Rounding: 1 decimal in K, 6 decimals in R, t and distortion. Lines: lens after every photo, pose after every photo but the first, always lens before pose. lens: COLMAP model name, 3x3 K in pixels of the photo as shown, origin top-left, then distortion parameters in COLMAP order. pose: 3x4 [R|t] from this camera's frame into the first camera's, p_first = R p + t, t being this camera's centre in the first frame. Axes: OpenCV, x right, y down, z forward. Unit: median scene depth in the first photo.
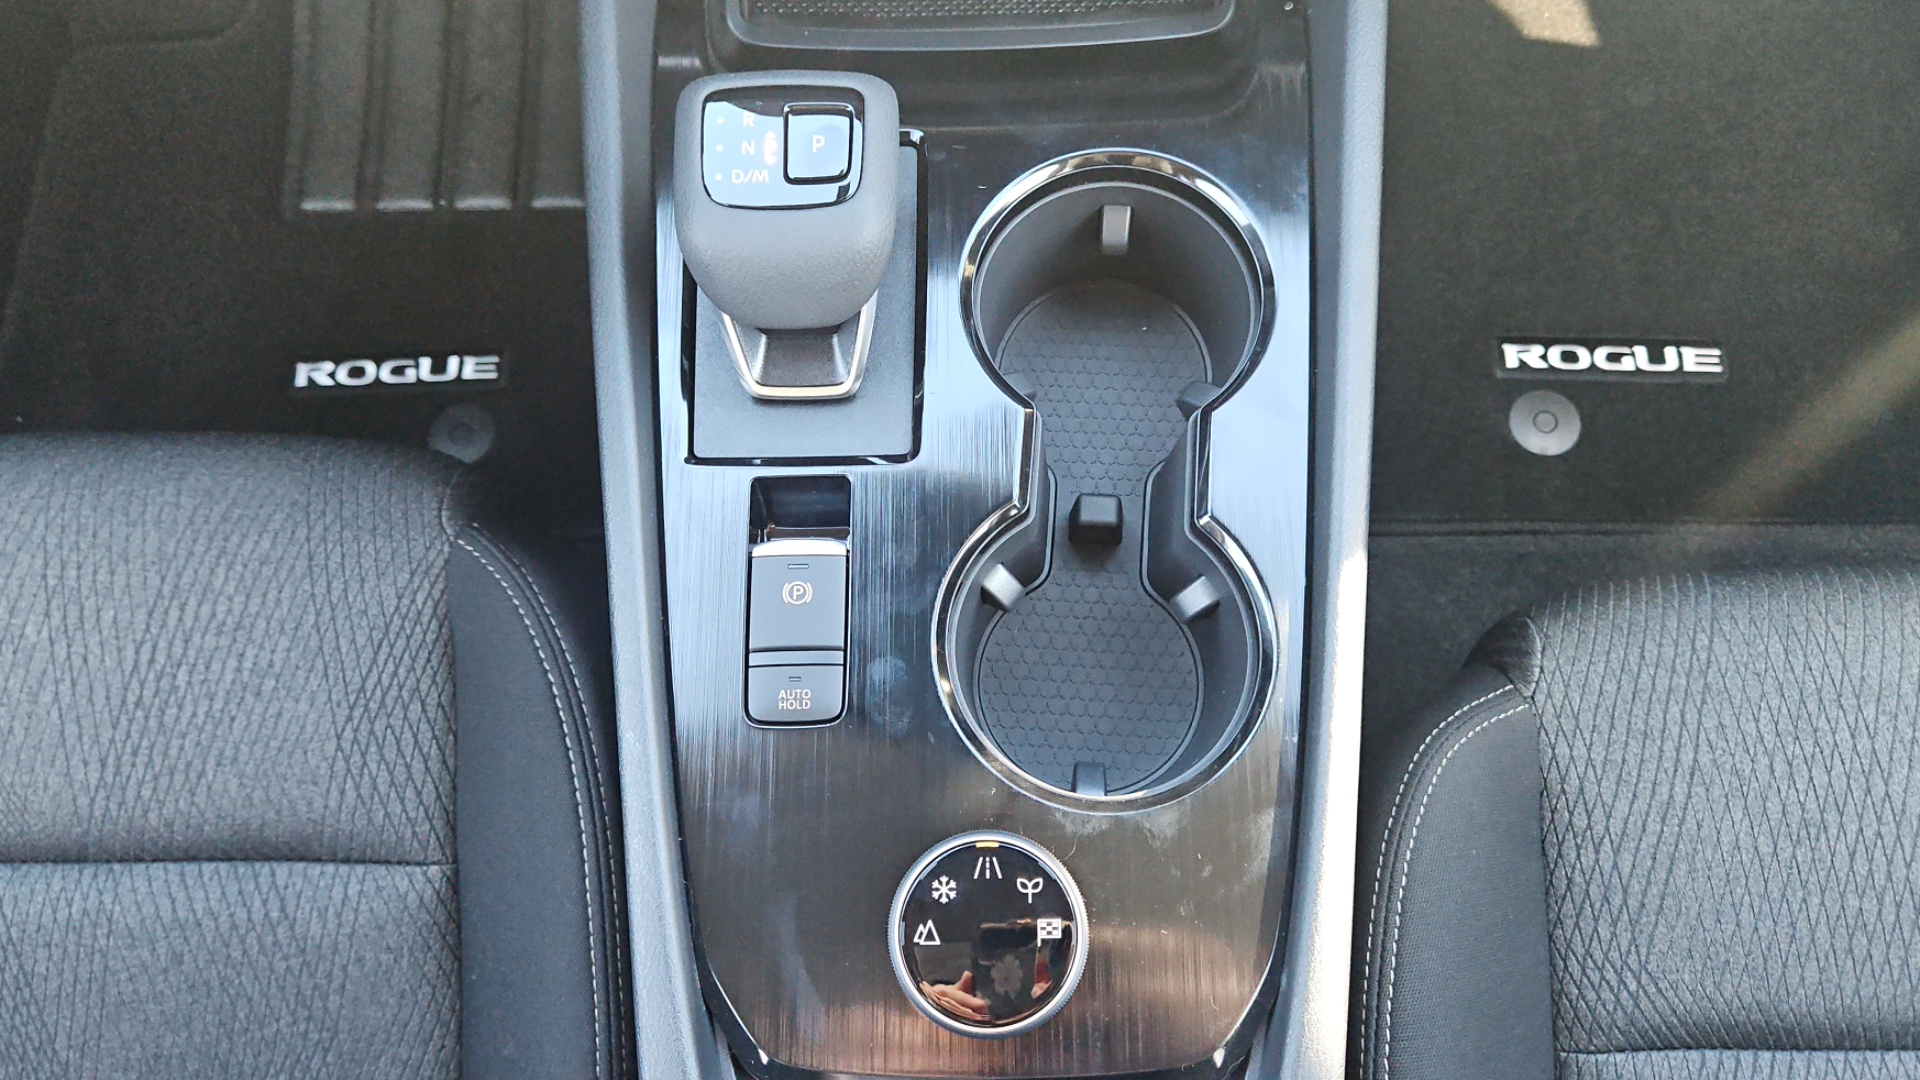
lens RADIAL K [[1455.3, 0, 960.0], [0, 1455.3, 540.0], [0, 0, 1]] dist [0.063886, -0.075309]
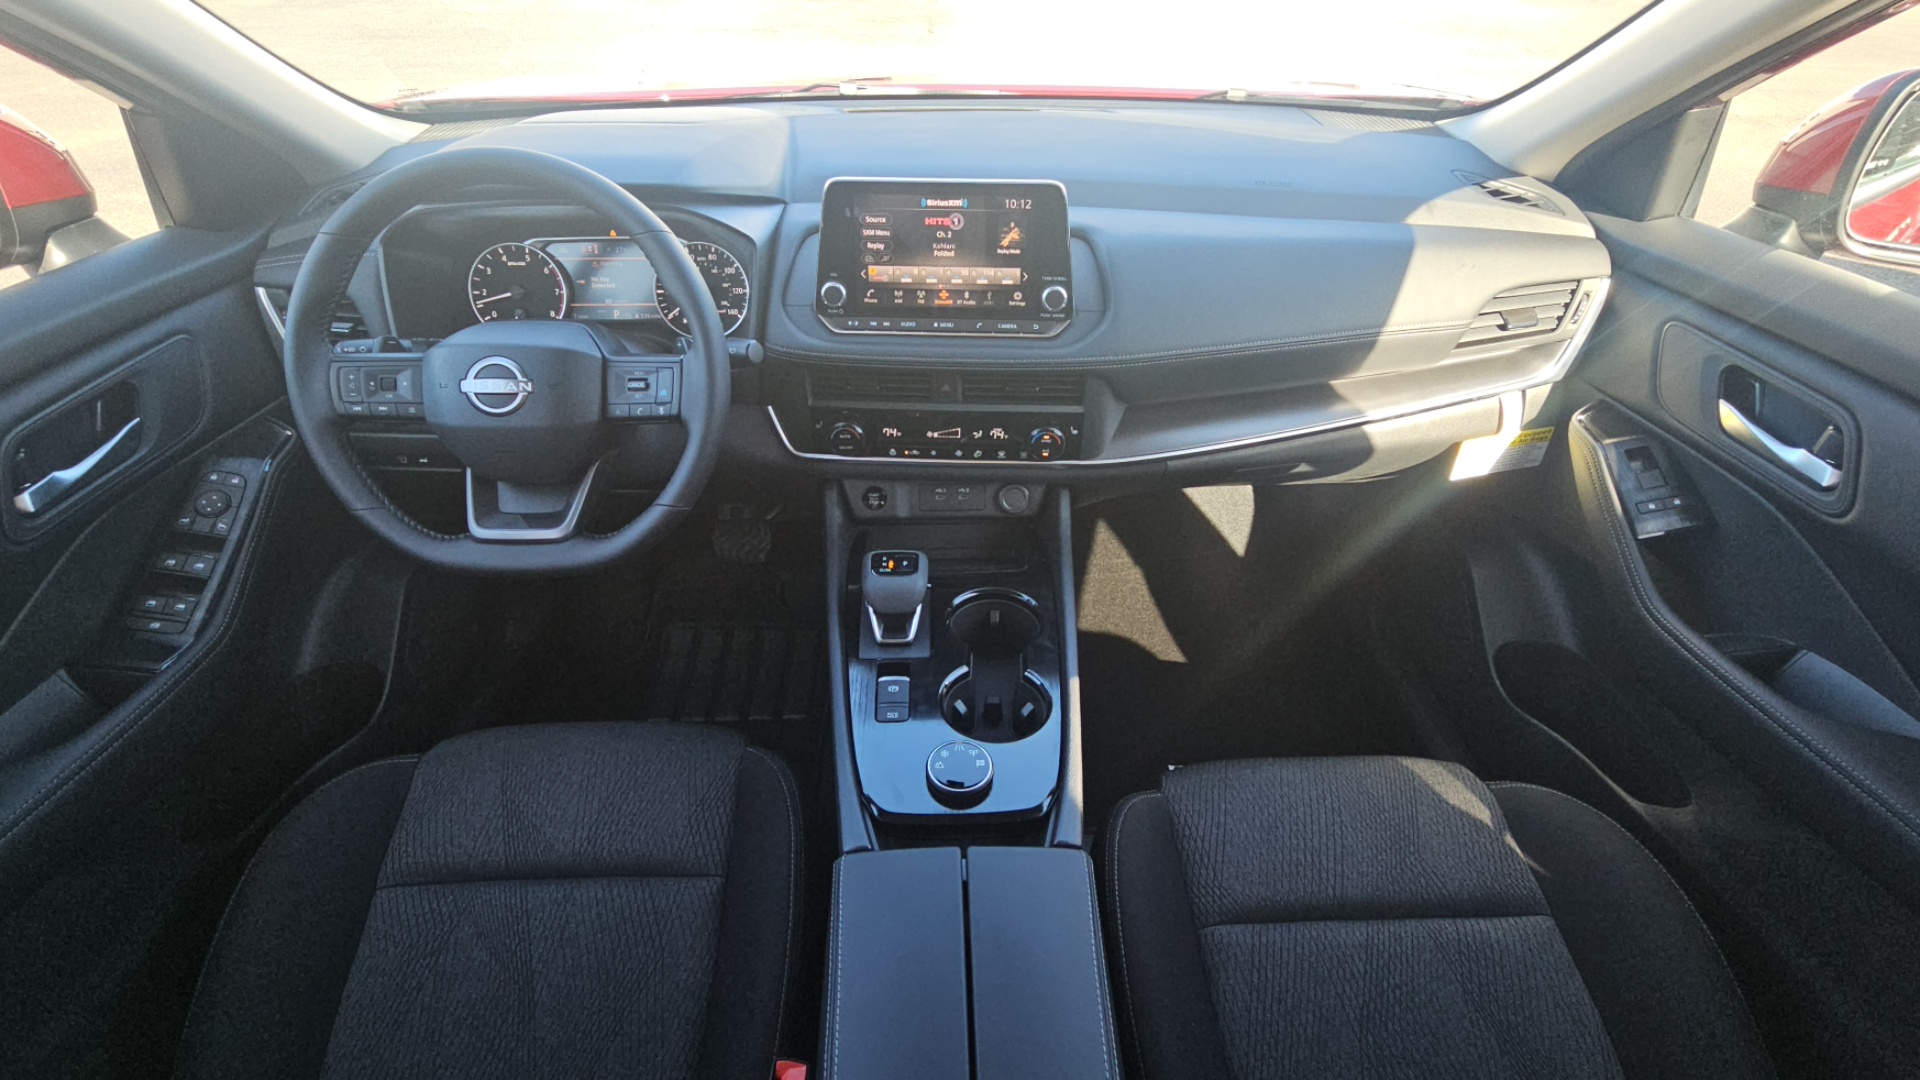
lens RADIAL K [[858.6, 0, 956.5], [0, 858.6, 531.4], [0, 0, 1]] dist [0.013977, -0.009363]
pose [[0.998839, 0.014277, 0.046009, -0.049552], [0.017445, 0.783050, -0.621714, 0.650794], [-0.044904, 0.621795, 0.781892, -0.436662]]
